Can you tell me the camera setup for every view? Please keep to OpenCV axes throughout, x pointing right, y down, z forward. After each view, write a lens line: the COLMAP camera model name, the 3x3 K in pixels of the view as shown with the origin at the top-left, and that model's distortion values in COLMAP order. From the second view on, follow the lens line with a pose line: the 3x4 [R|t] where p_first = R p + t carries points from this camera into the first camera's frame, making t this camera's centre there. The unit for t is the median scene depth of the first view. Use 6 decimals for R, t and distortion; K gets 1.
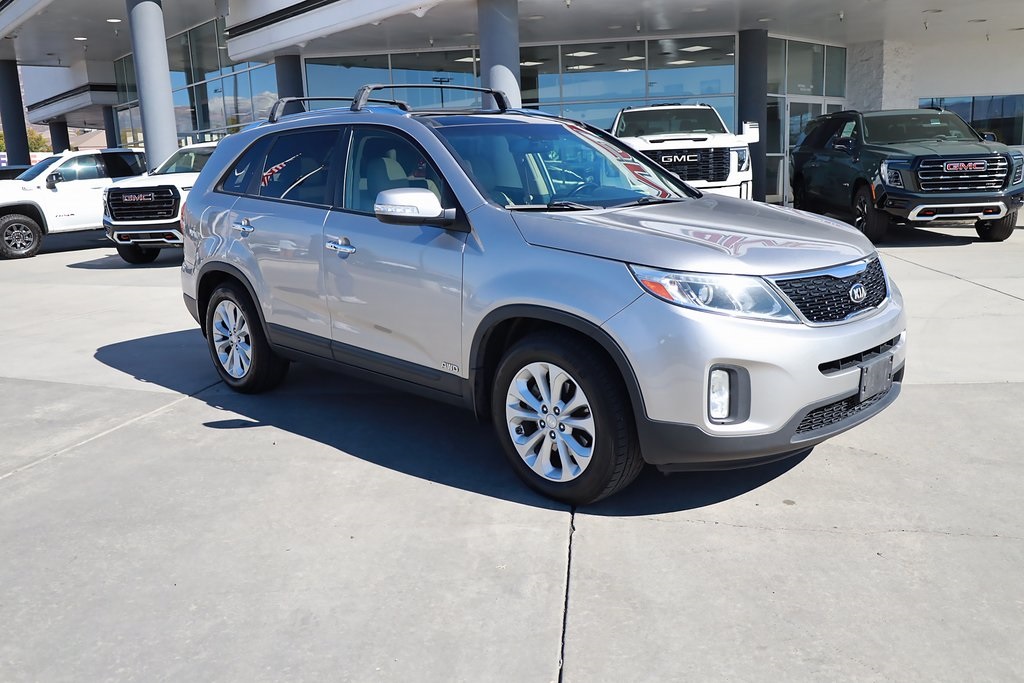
lens RADIAL K [[905.7, 0, 512.0], [0, 905.7, 341.5], [0, 0, 1]] dist [-0.007665, -0.004454]
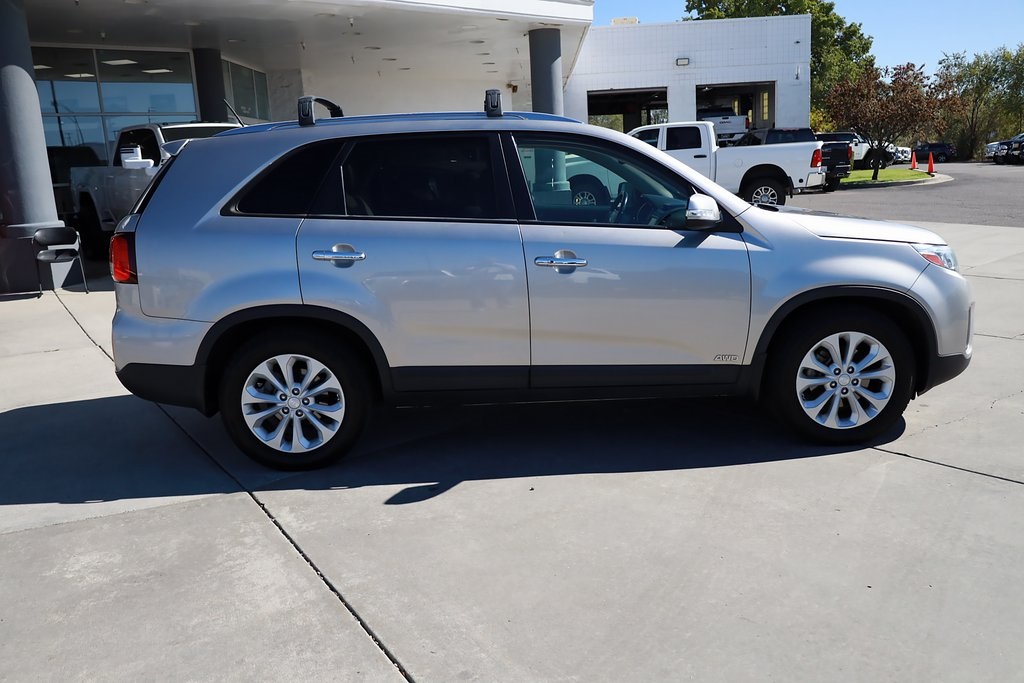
lens RADIAL K [[905.7, 0, 512.0], [0, 905.7, 341.5], [0, 0, 1]] dist [-0.007665, -0.004454]
pose [[0.651684, -0.142101, 0.745061, -1.081482], [0.163063, 0.985573, 0.045346, -0.084963], [-0.740756, 0.091941, 0.665453, 0.495959]]
